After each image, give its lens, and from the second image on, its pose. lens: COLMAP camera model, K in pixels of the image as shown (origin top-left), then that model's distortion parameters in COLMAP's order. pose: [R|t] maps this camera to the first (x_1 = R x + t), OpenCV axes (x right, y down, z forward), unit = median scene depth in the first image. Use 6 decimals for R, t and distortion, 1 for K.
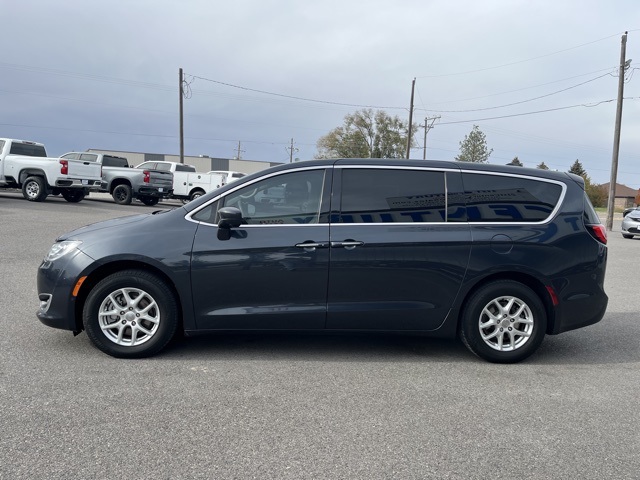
lens RADIAL K [[486.5, 0, 308.9], [0, 486.5, 233.2], [0, 0, 1]] dist [0.067364, -0.089648]
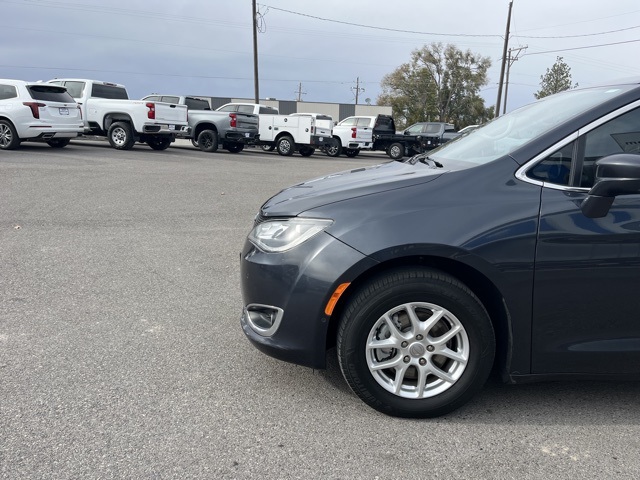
lens RADIAL K [[486.5, 0, 316.8], [0, 486.5, 240.3], [0, 0, 1]] dist [0.067364, -0.089648]
pose [[0.995384, 0.003287, -0.095921, -0.327550], [0.008709, 0.992197, 0.124377, -0.023418], [0.095581, -0.124638, 0.987588, 0.335613]]
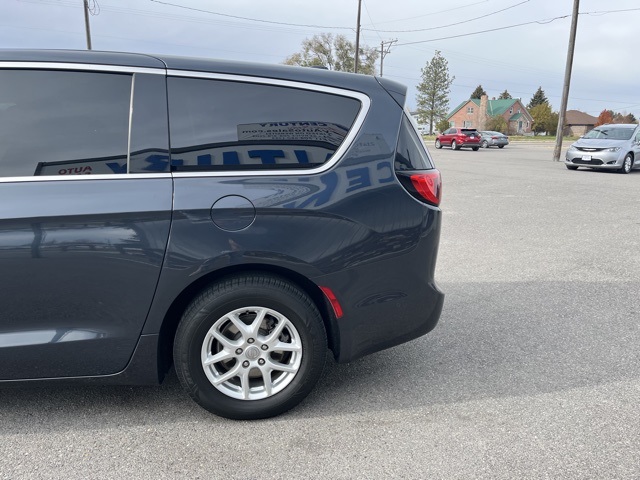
lens RADIAL K [[486.5, 0, 309.0], [0, 486.5, 237.4], [0, 0, 1]] dist [0.067364, -0.089648]
pose [[0.997572, -0.029894, 0.062893, 0.353323], [0.020695, 0.989630, 0.142139, -0.020754], [-0.066490, -0.140493, 0.987847, 0.376925]]
